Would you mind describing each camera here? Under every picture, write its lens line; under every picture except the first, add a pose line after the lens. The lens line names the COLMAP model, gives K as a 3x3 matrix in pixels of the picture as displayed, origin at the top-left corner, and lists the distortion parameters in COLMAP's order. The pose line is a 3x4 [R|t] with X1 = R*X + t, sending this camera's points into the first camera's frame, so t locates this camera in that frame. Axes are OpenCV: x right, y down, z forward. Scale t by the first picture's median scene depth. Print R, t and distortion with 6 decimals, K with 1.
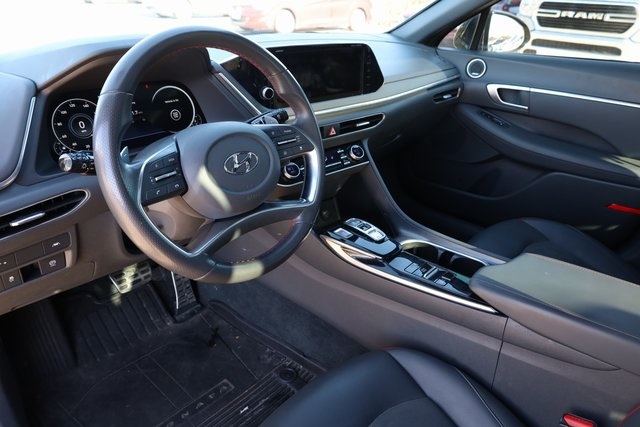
lens RADIAL K [[415.9, 0, 321.8], [0, 415.9, 216.1], [0, 0, 1]] dist [-0.019503, -0.000519]
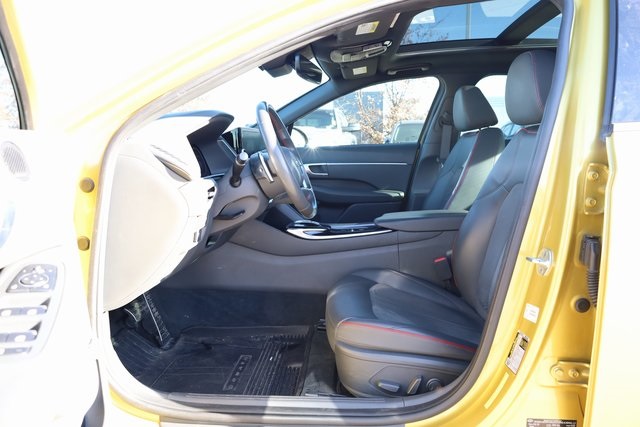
lens RADIAL K [[415.9, 0, 319.5], [0, 415.9, 213.5], [0, 0, 1]] dist [-0.019503, -0.000519]
pose [[0.780469, -0.117713, 0.614013, -0.672854], [0.307722, 0.927241, -0.213382, 0.275155], [-0.544220, 0.355483, 0.759906, -0.271280]]
